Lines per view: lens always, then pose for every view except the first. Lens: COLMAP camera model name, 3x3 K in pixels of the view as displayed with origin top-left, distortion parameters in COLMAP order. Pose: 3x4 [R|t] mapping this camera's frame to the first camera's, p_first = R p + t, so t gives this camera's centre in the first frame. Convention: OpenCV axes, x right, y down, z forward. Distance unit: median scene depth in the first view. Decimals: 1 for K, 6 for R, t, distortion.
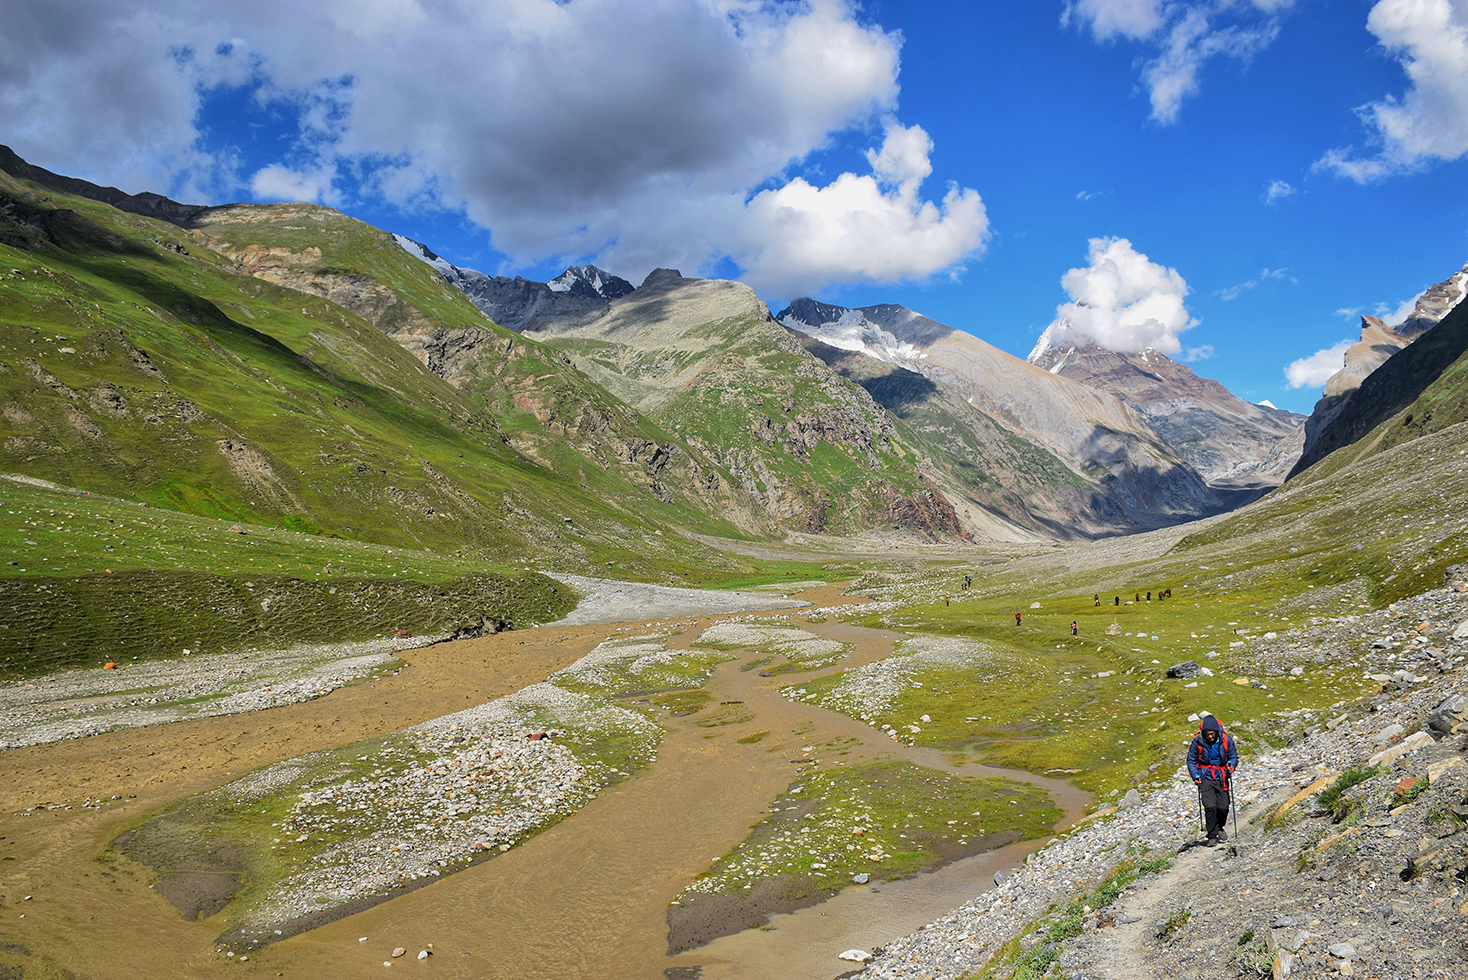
lens RADIAL K [[1153.0, 0, 722.8], [0, 1153.0, 508.4], [0, 0, 1]] dist [-0.146750, 0.112511]
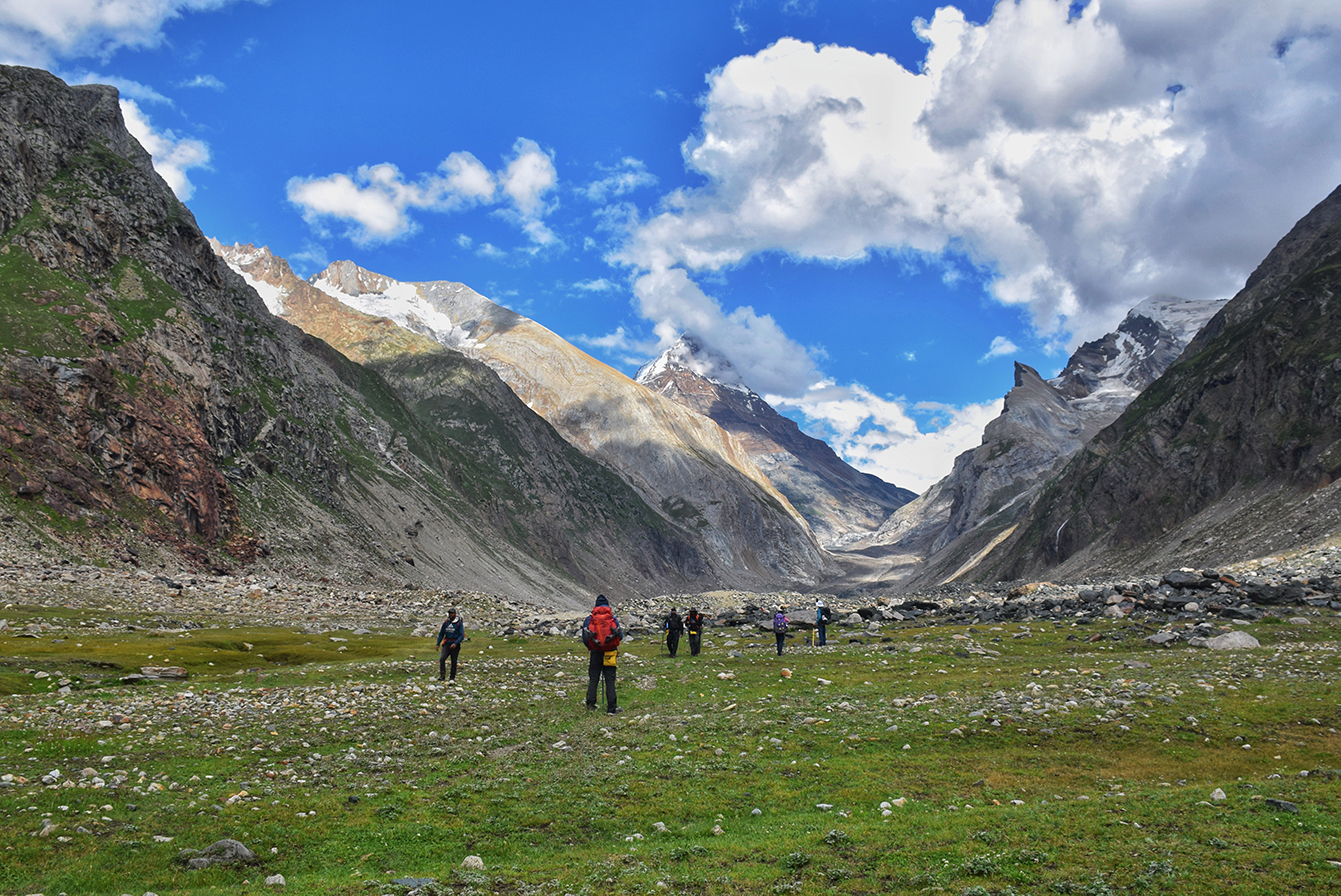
lens RADIAL K [[1053.3, 0, 660.3], [0, 1053.3, 464.8], [0, 0, 1]] dist [-0.146750, 0.112511]
pose [[0.951391, 0.123887, 0.281971, 0.123704], [-0.097147, 0.989505, -0.106968, 0.010566], [-0.292264, 0.074376, 0.953441, 0.367145]]
